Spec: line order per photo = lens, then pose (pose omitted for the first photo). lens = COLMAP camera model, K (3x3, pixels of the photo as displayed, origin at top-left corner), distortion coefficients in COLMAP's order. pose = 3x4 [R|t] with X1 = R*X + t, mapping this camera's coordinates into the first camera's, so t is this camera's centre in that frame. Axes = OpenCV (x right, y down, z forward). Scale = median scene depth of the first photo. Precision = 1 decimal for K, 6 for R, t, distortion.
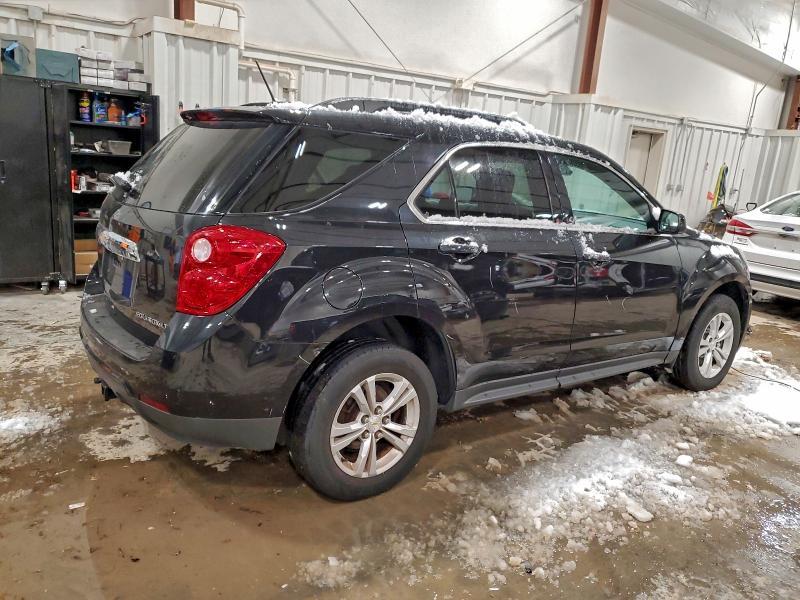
lens RADIAL K [[628.9, 0, 401.1], [0, 628.9, 300.8], [0, 0, 1]] dist [0.015119, 0.000731]
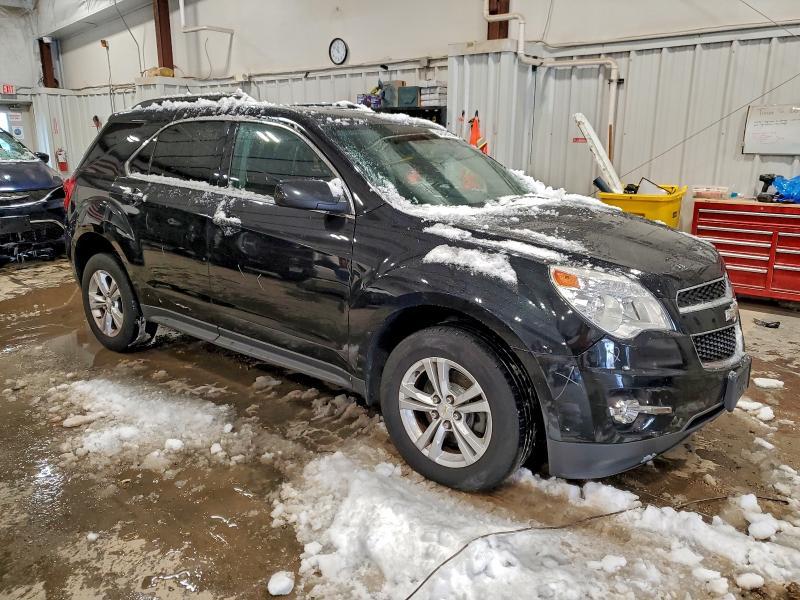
lens RADIAL K [[628.9, 0, 401.8], [0, 628.9, 299.7], [0, 0, 1]] dist [0.015119, 0.000731]
pose [[0.254601, 0.163173, -0.953180, 1.336712], [-0.210881, 0.971309, 0.109949, -0.117029], [0.943773, 0.173015, 0.281707, 0.995488]]
